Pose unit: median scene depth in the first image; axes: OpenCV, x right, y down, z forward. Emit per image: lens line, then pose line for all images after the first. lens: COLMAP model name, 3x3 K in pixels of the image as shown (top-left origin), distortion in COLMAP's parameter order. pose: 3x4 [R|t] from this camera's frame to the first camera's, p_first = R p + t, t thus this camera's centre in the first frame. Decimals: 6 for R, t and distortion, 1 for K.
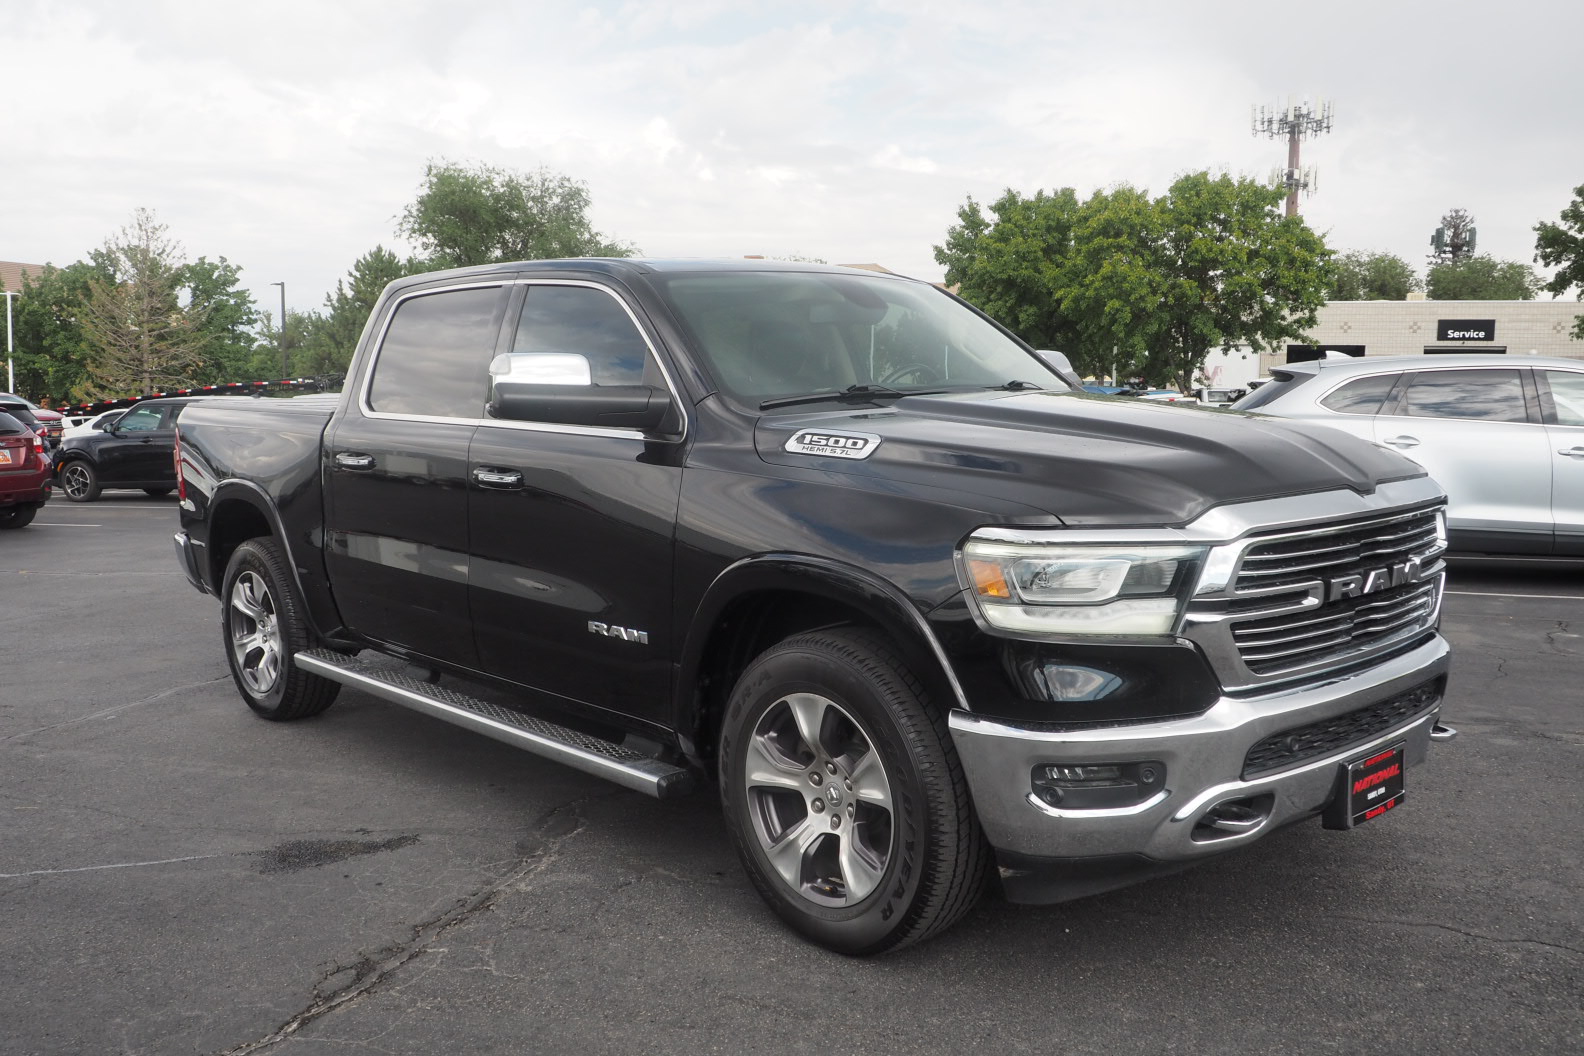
lens RADIAL K [[1400.2, 0, 791.7], [0, 1400.2, 530.2], [0, 0, 1]] dist [-0.008099, 0.000473]
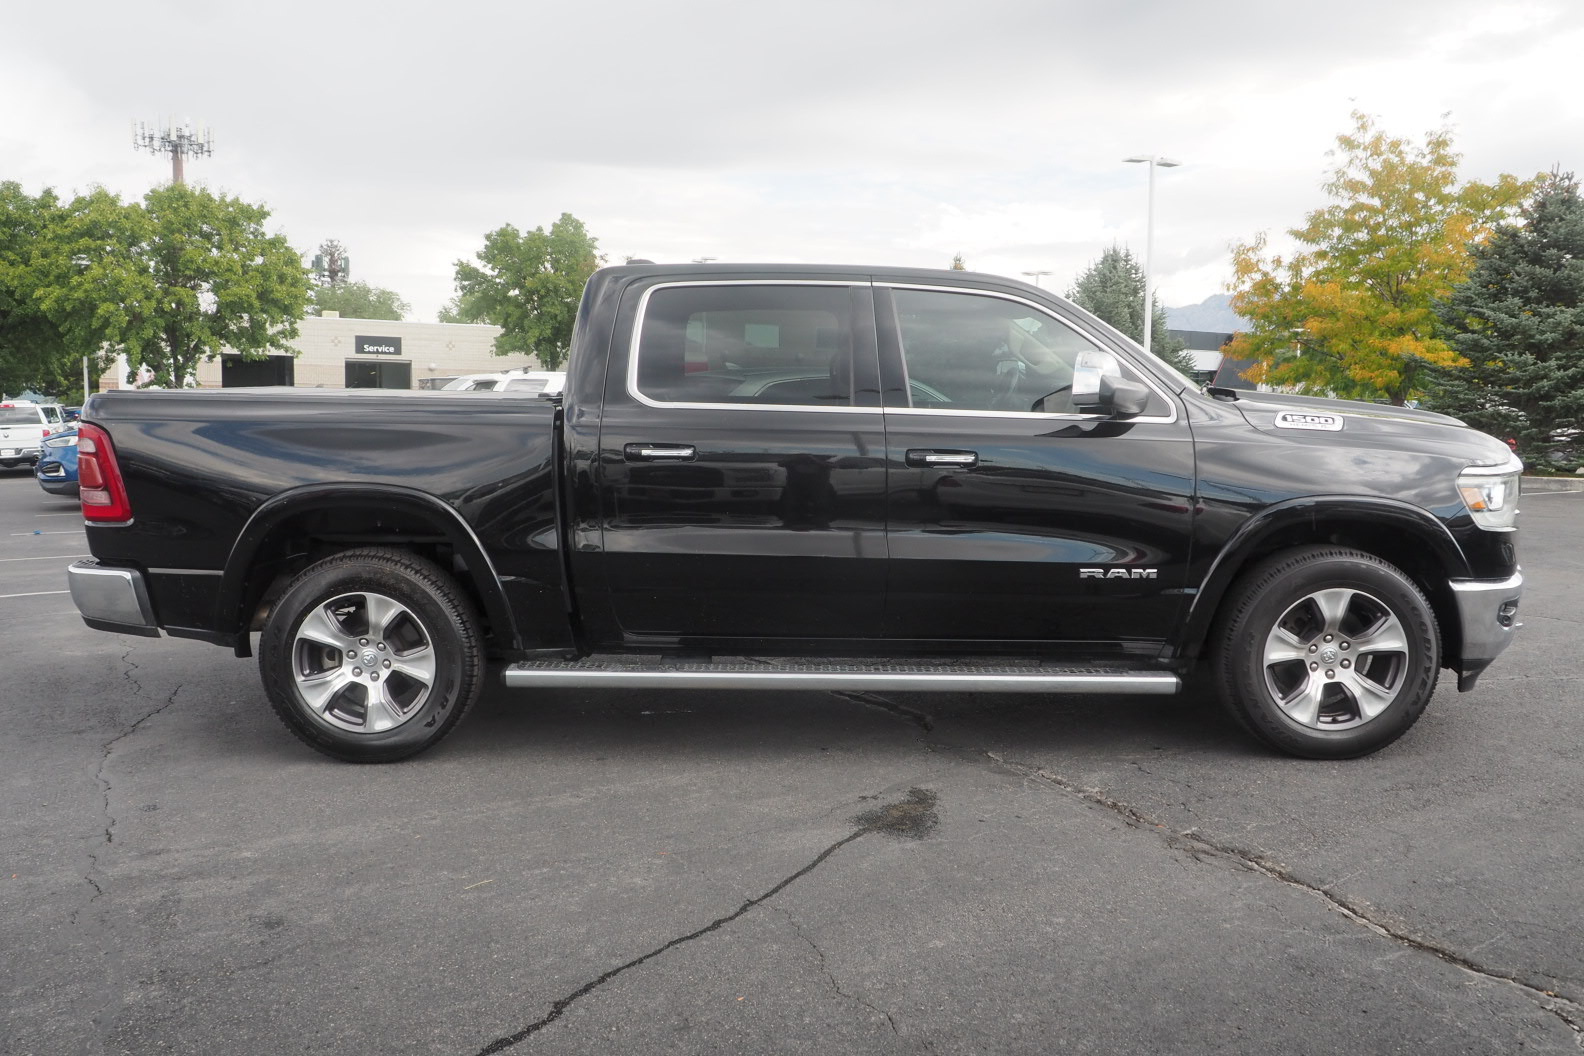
lens RADIAL K [[1270.4, 0, 792.0], [0, 1270.4, 528.0], [0, 0, 1]] dist [-0.006769, -0.008352]
pose [[0.677269, -0.069465, 0.732449, -0.096770], [0.067246, 0.997210, 0.032395, -0.002134], [-0.732656, 0.027314, 0.680051, 0.035994]]
